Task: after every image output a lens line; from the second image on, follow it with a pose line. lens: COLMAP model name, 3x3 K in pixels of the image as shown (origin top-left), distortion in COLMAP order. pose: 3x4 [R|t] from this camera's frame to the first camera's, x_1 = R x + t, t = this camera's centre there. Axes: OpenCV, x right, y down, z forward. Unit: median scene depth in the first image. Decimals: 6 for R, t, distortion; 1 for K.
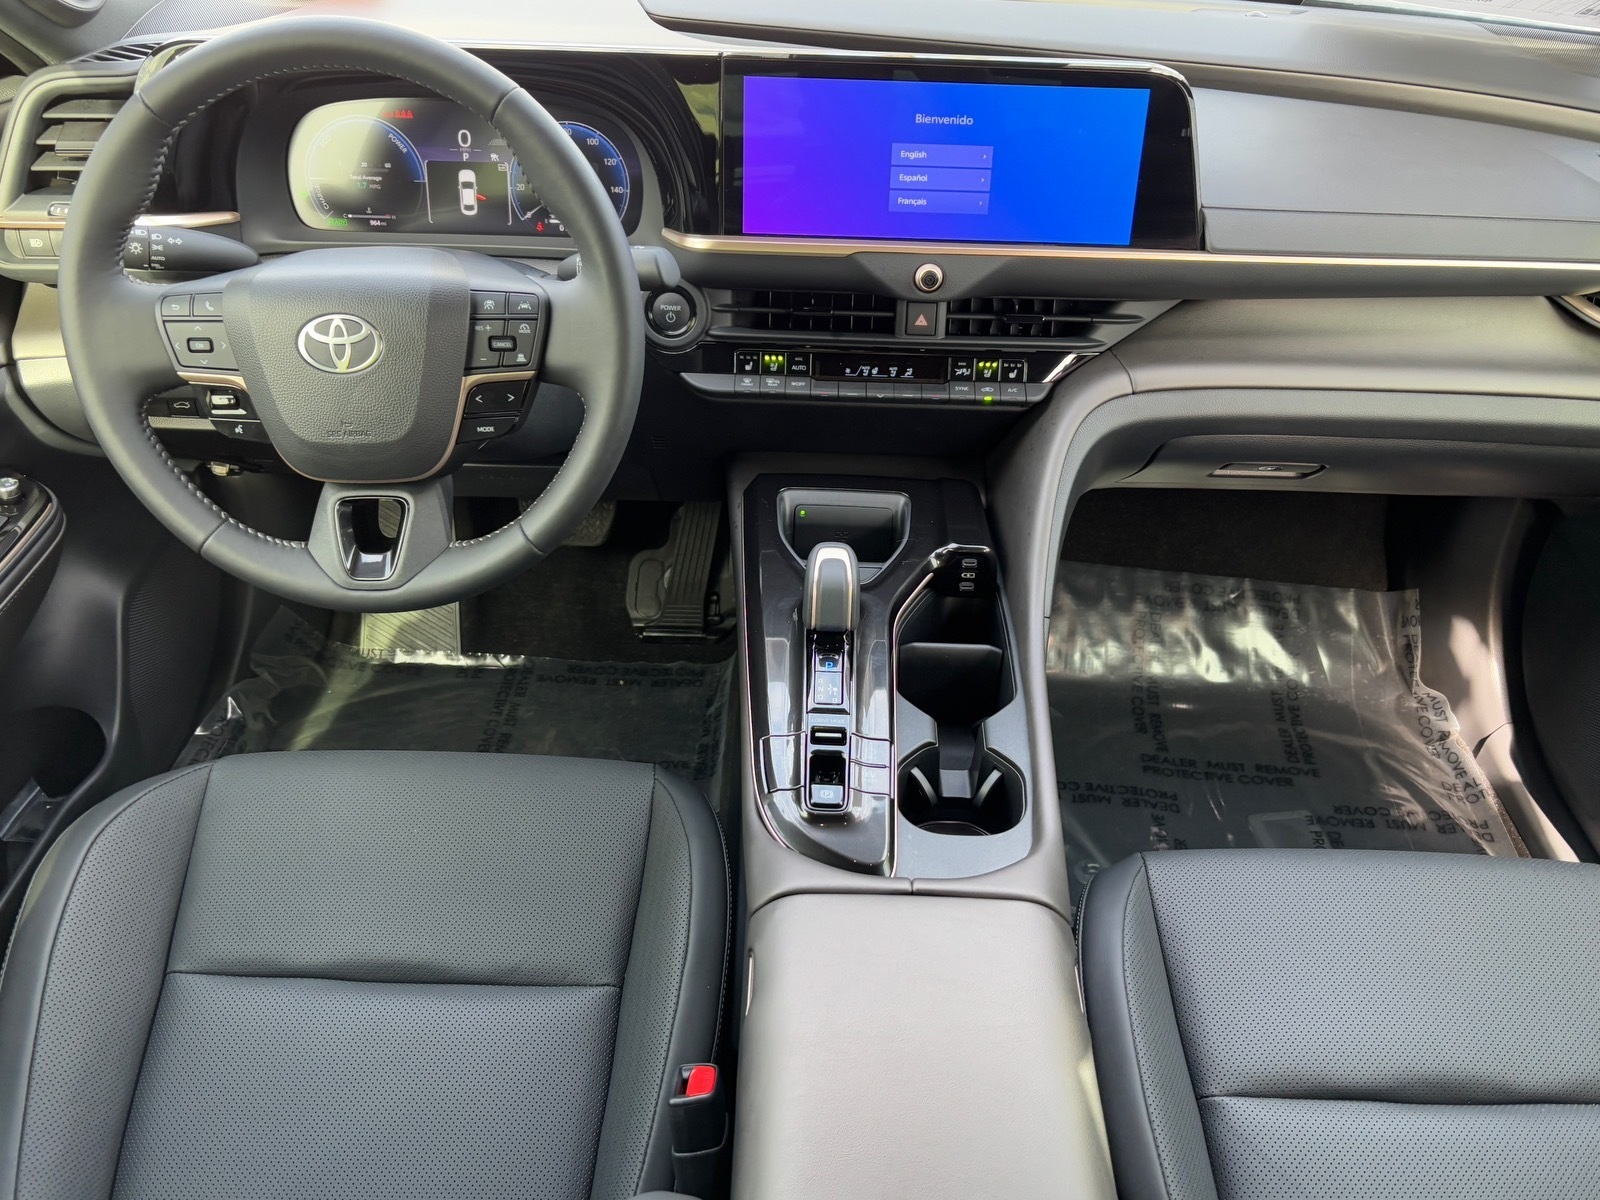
lens RADIAL K [[1305.5, 0, 812.7], [0, 1305.5, 626.9], [0, 0, 1]] dist [0.012190, -0.012680]
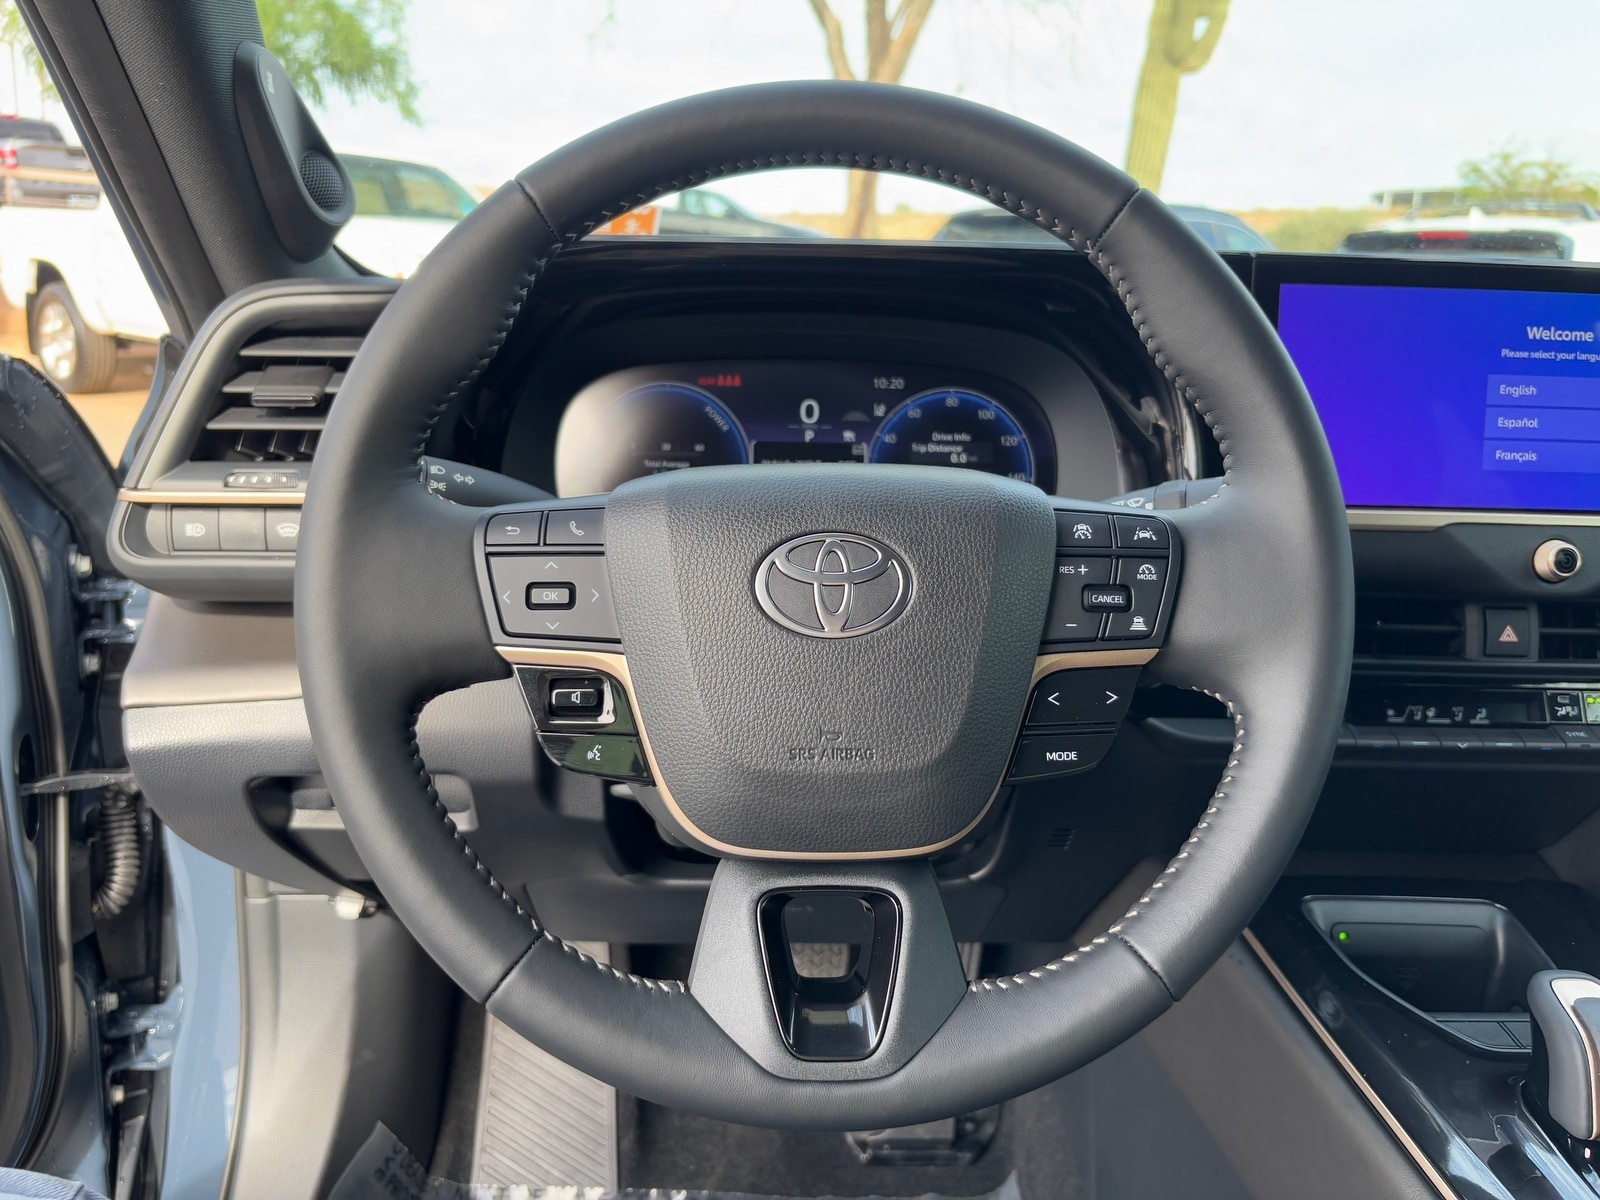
lens RADIAL K [[1224.5, 0, 788.4], [0, 1224.5, 598.7], [0, 0, 1]] dist [0.028838, -0.049107]
pose [[0.999058, -0.008986, 0.042450, -0.313558], [0.025080, 0.917931, -0.395947, -0.010807], [-0.035408, 0.396638, 0.917292, 0.427771]]
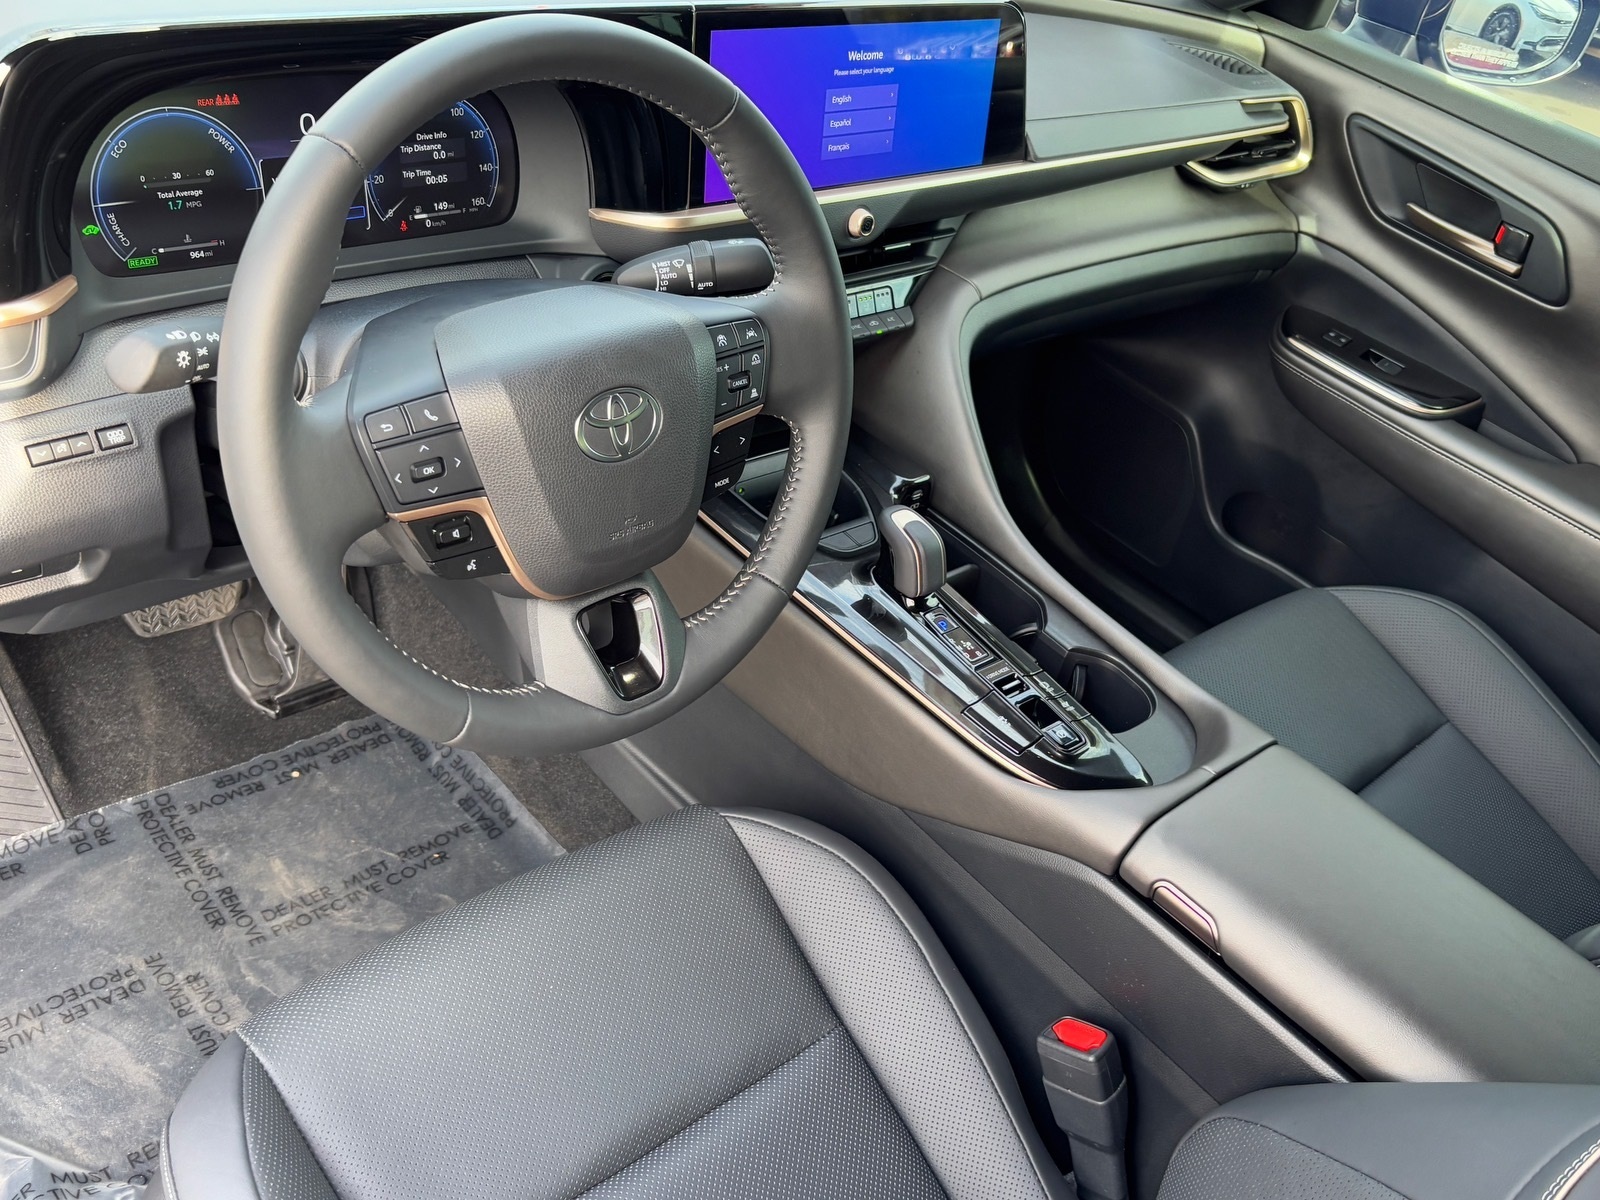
lens RADIAL K [[1463.0, 0, 801.6], [0, 1463.0, 622.2], [0, 0, 1]] dist [0.007158, 0.000000]
pose [[0.713592, -0.316692, 0.624894, -0.690661], [0.267163, 0.947600, 0.175153, -0.178617], [-0.647619, 0.041960, 0.760808, 0.196714]]
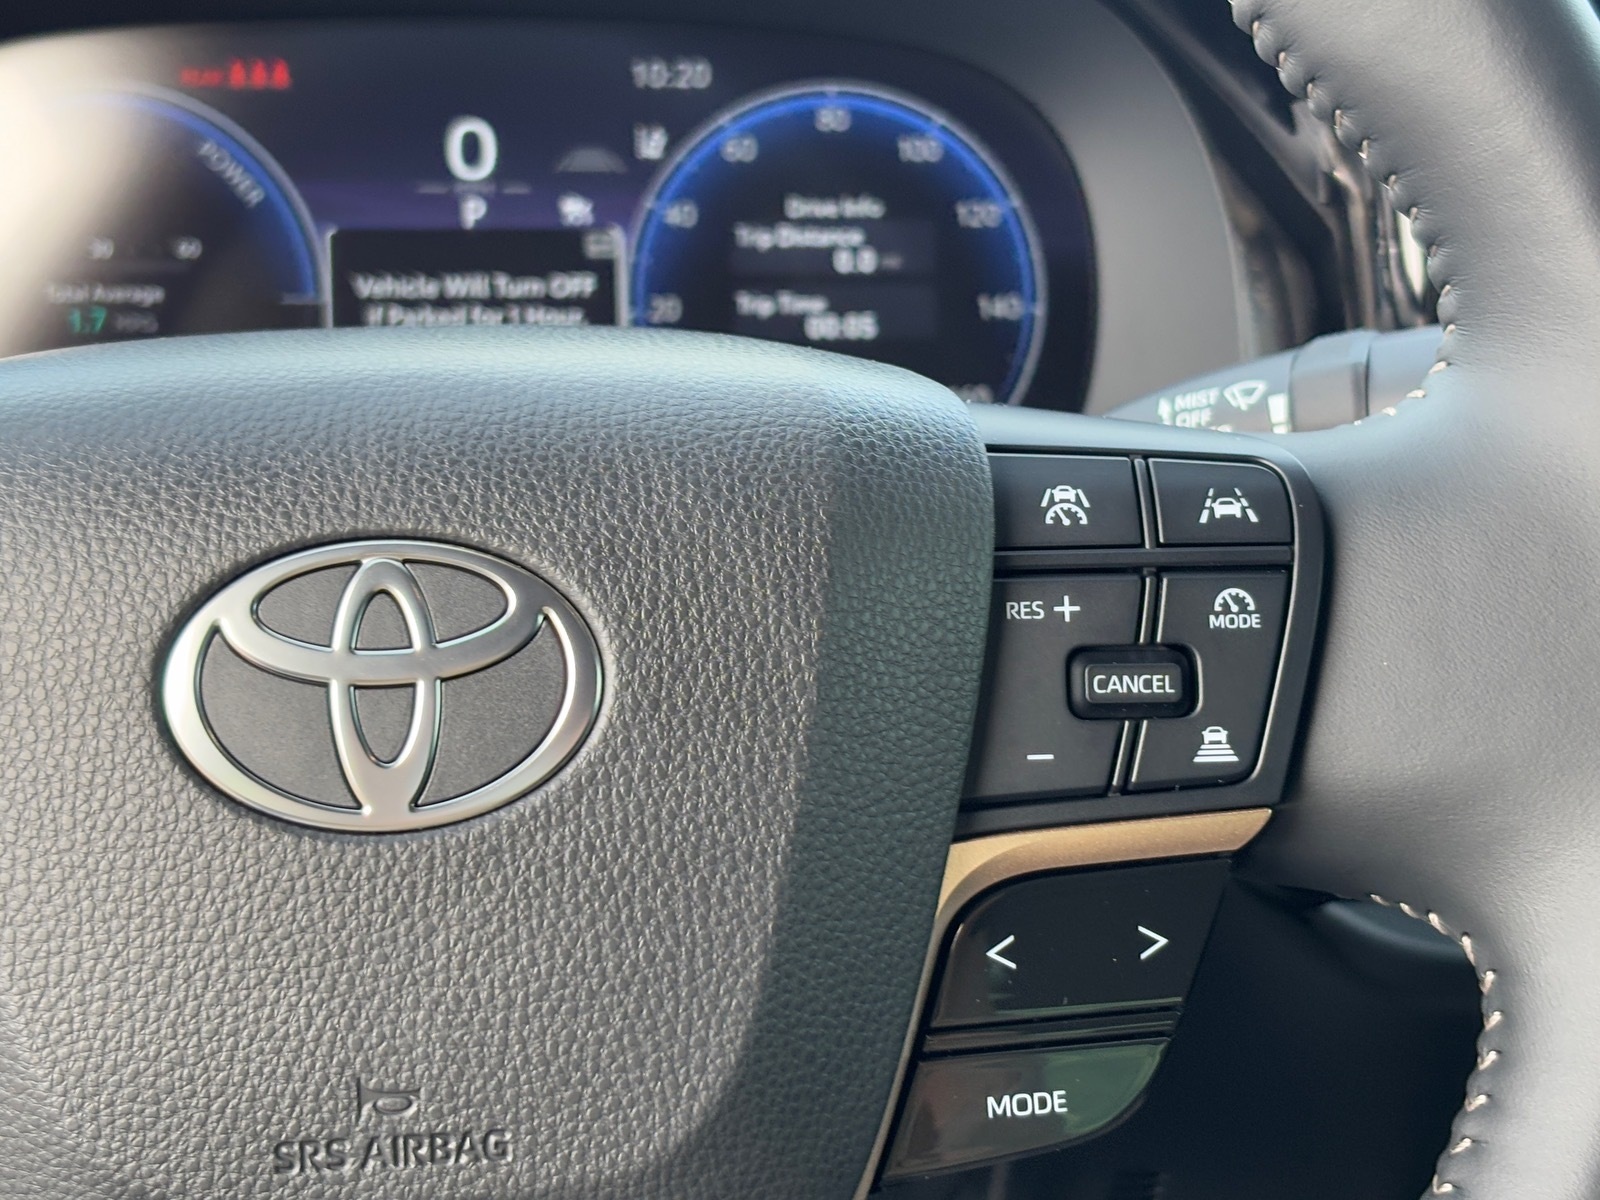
lens RADIAL K [[2815.8, 0, 871.7], [0, 2815.8, 604.5], [0, 0, 1]] dist [0.062591, 0.000000]
pose [[0.990788, -0.045139, 0.127674, -0.268120], [0.088988, 0.927689, -0.362593, -0.052827], [-0.102075, 0.370615, 0.923161, 0.469919]]
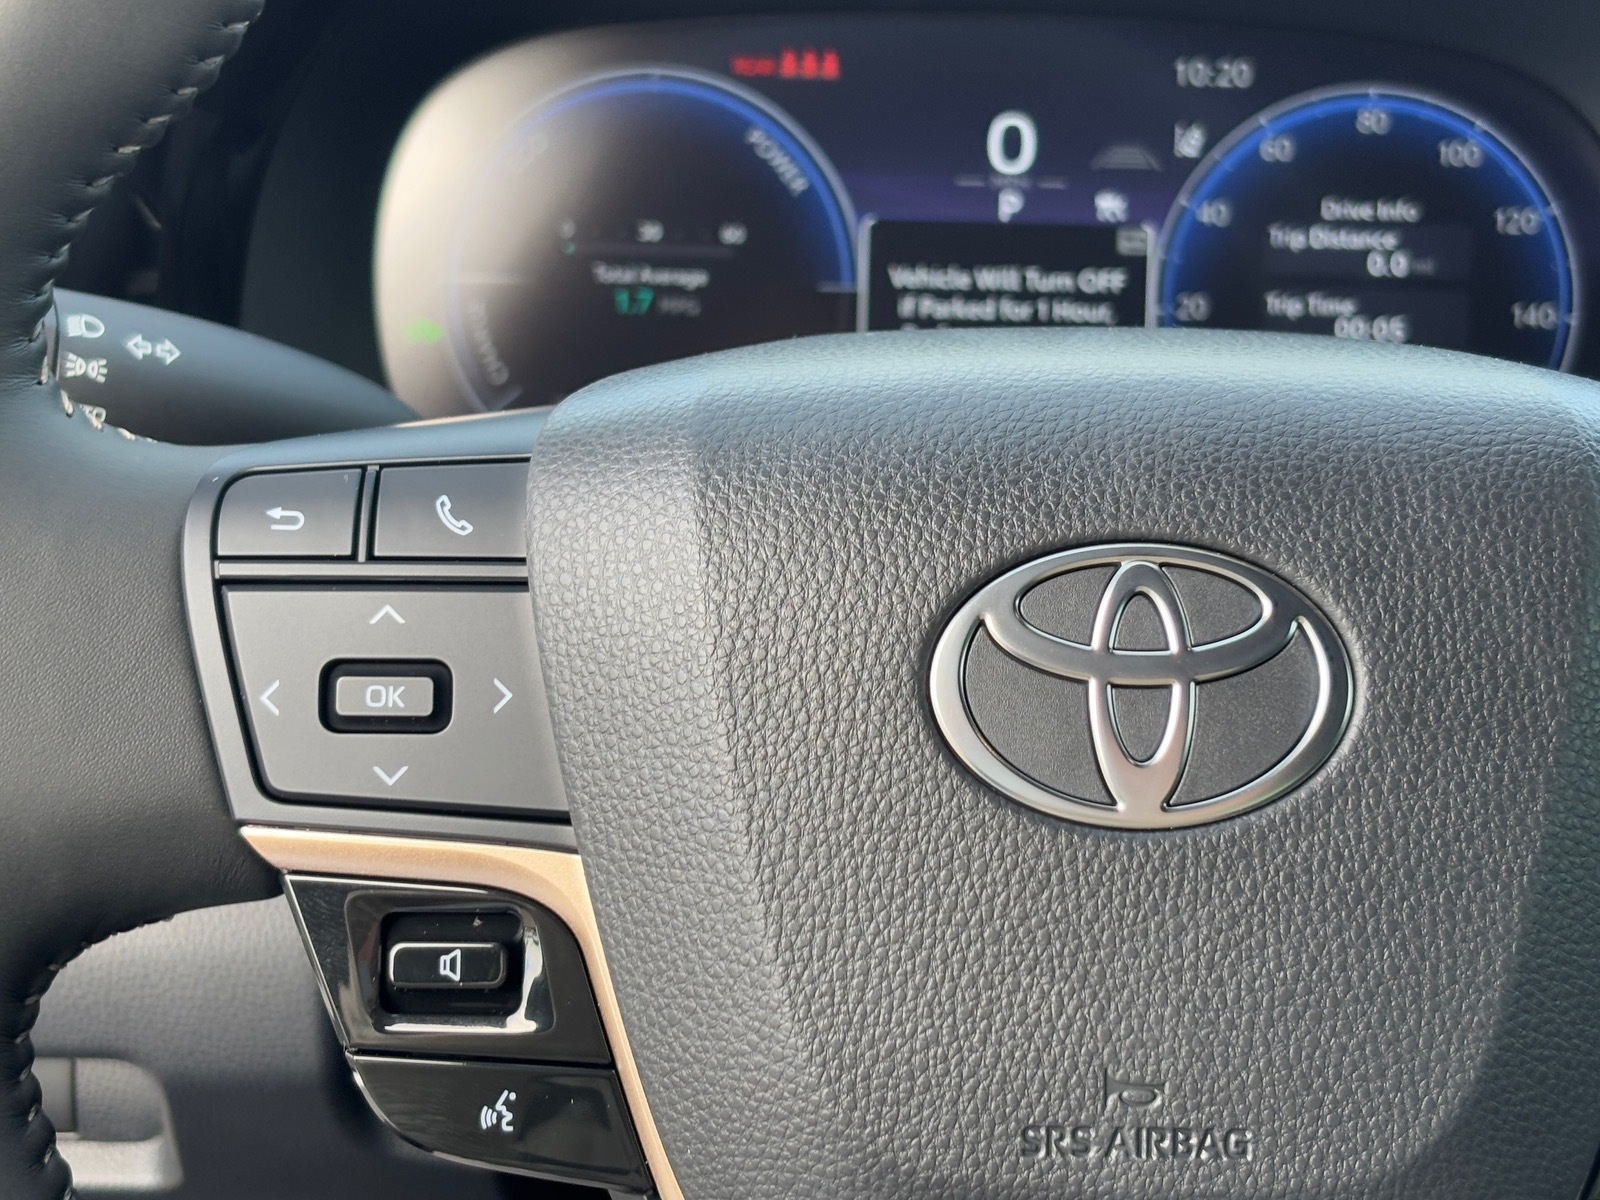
lens RADIAL K [[2815.8, 0, 792.0], [0, 2815.8, 606.3], [0, 0, 1]] dist [0.062591, 0.000000]
pose [[0.999928, 0.000195, 0.011972, -0.328065], [0.004139, 0.932610, -0.360862, -0.056505], [-0.011236, 0.360886, 0.932542, 0.467623]]
